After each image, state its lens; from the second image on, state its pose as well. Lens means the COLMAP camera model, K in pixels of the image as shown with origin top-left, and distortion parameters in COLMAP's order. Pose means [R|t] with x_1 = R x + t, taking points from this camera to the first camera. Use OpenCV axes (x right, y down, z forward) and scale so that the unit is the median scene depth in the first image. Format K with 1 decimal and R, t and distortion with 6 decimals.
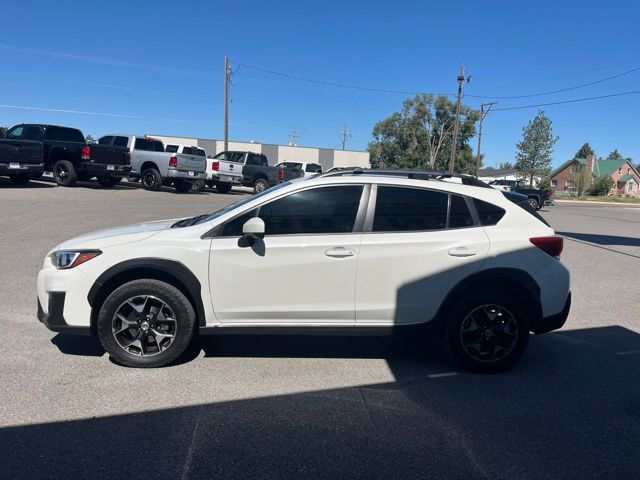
lens RADIAL K [[484.0, 0, 323.1], [0, 484.0, 236.4], [0, 0, 1]] dist [0.066987, -0.088803]
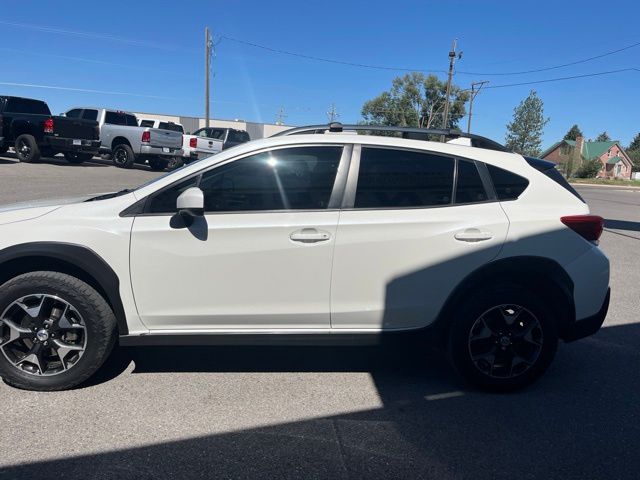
lens RADIAL K [[484.0, 0, 320.6], [0, 484.0, 236.6], [0, 0, 1]] dist [0.066987, -0.088803]
pose [[0.999817, 0.002055, 0.019035, 0.035294], [-0.002760, 0.999307, 0.037110, 0.006828], [-0.018946, -0.037155, 0.999130, 0.246774]]
